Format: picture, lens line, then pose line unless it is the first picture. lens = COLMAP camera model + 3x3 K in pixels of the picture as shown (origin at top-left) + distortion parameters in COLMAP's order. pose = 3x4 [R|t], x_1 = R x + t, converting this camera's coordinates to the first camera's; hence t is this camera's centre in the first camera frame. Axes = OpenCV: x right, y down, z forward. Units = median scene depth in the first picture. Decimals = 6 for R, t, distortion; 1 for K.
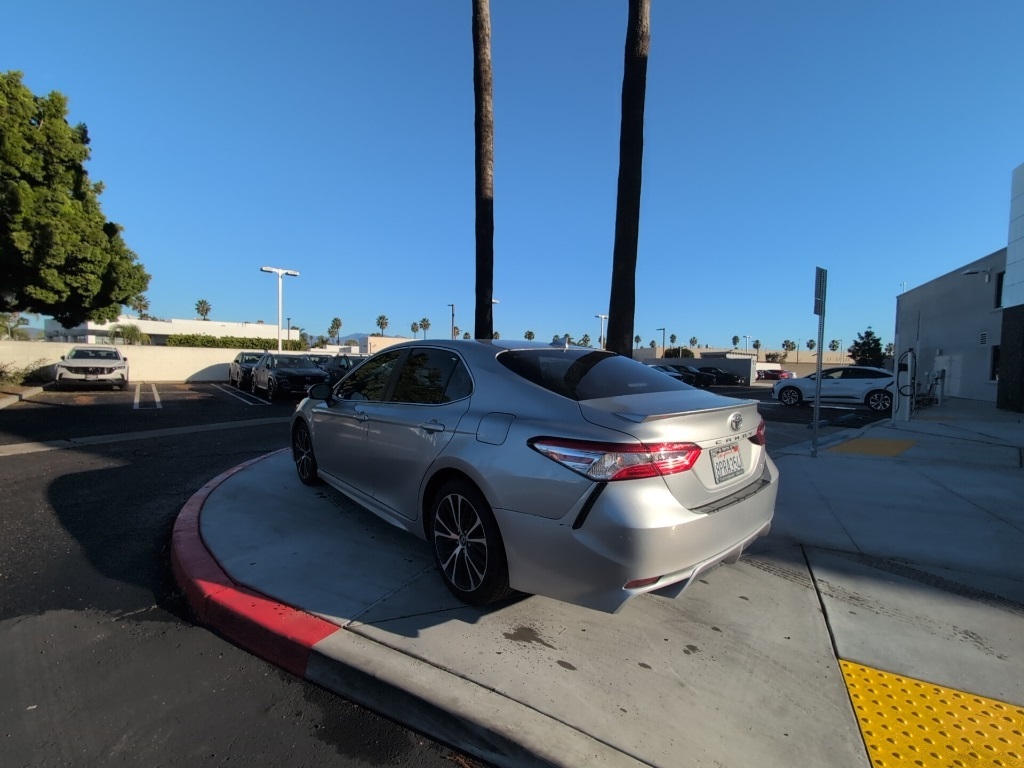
lens RADIAL K [[433.9, 0, 514.5], [0, 433.9, 384.7], [0, 0, 1]] dist [0.000487, 0.000126]
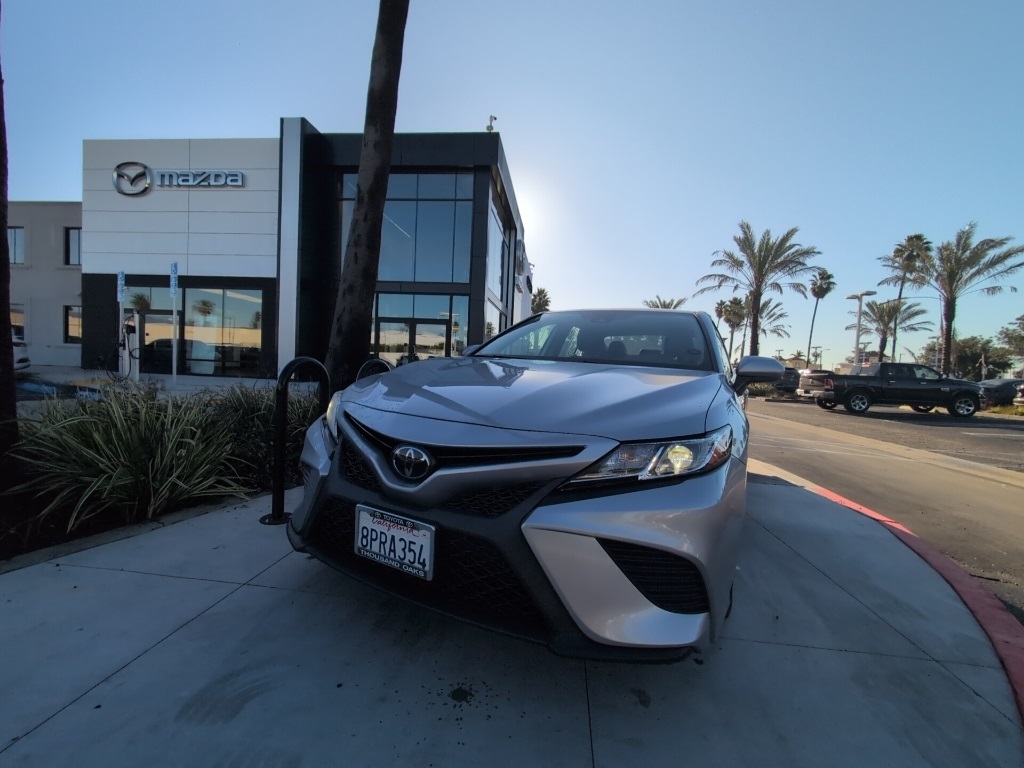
lens RADIAL K [[433.9, 0, 515.2], [0, 433.9, 386.1], [0, 0, 1]] dist [0.000487, 0.000126]
pose [[-0.355875, -0.081866, 0.930941, -0.467013], [-0.010397, 0.996441, 0.083651, -0.004932], [-0.934476, 0.020090, -0.355460, 0.801343]]
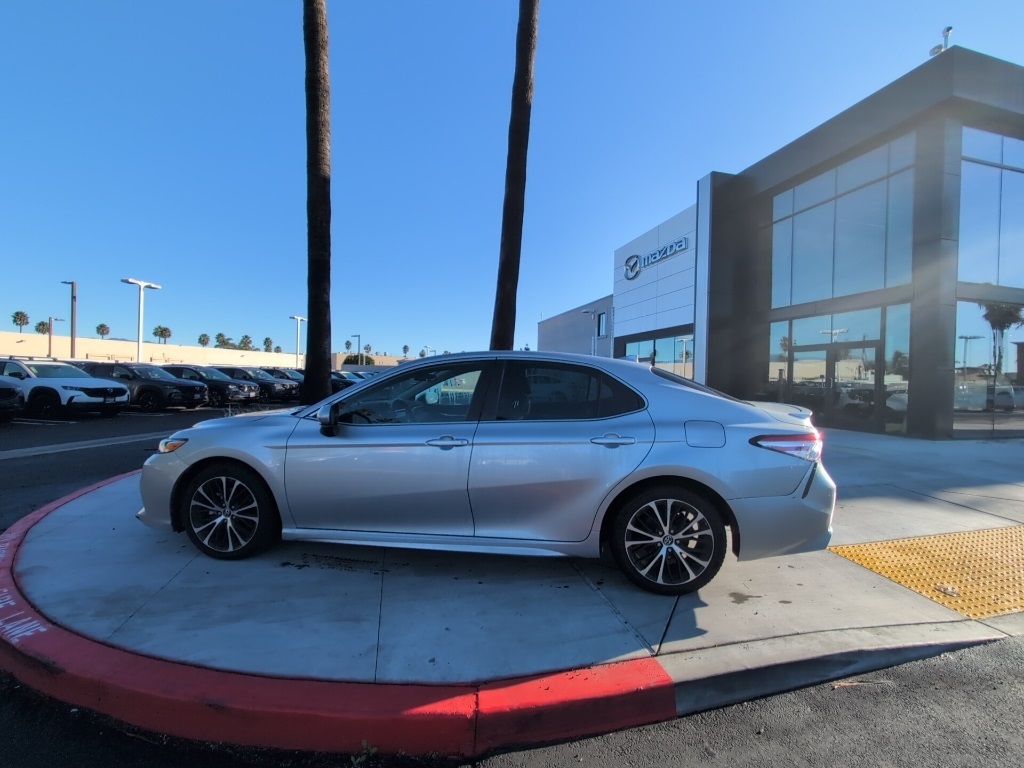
lens RADIAL K [[433.9, 0, 515.0], [0, 433.9, 384.9], [0, 0, 1]] dist [0.000487, 0.000126]
pose [[0.746535, -0.014826, 0.665181, -0.355679], [0.024271, 0.999693, -0.004958, -0.011654], [-0.664903, 0.019846, 0.746666, 0.135642]]
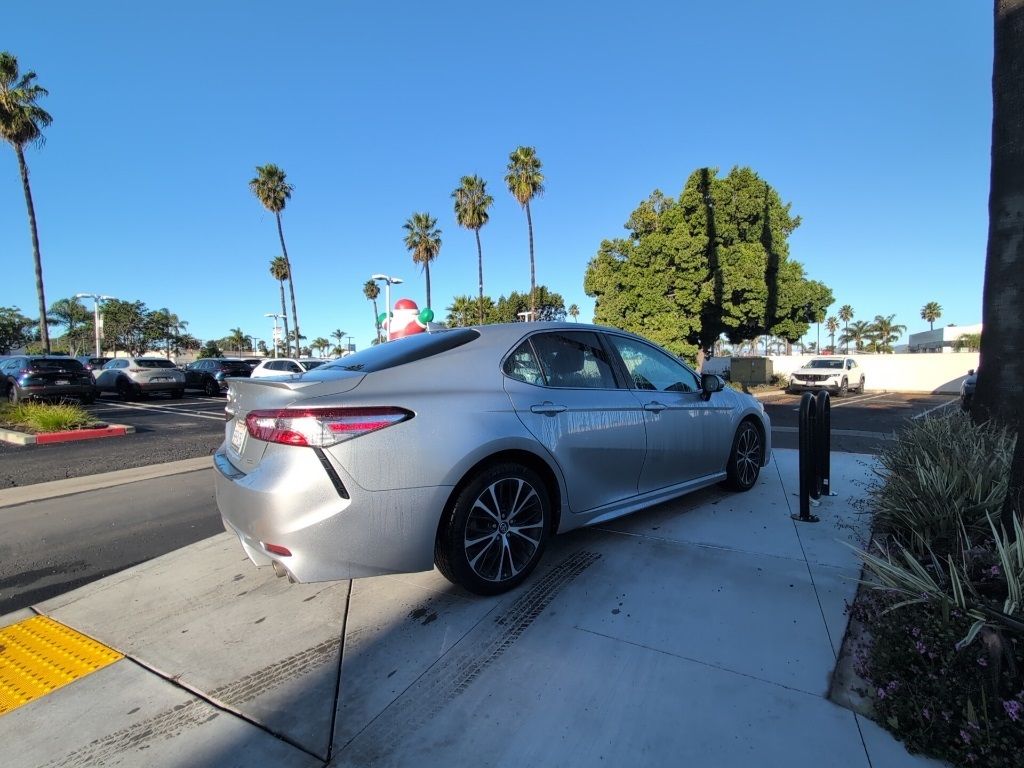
lens RADIAL K [[433.9, 0, 516.0], [0, 433.9, 383.0], [0, 0, 1]] dist [0.000487, 0.000126]
pose [[-0.018733, 0.013397, -0.999735, 0.433779], [-0.046660, 0.998809, 0.014258, 0.002975], [0.998735, 0.046915, -0.018086, 0.480274]]
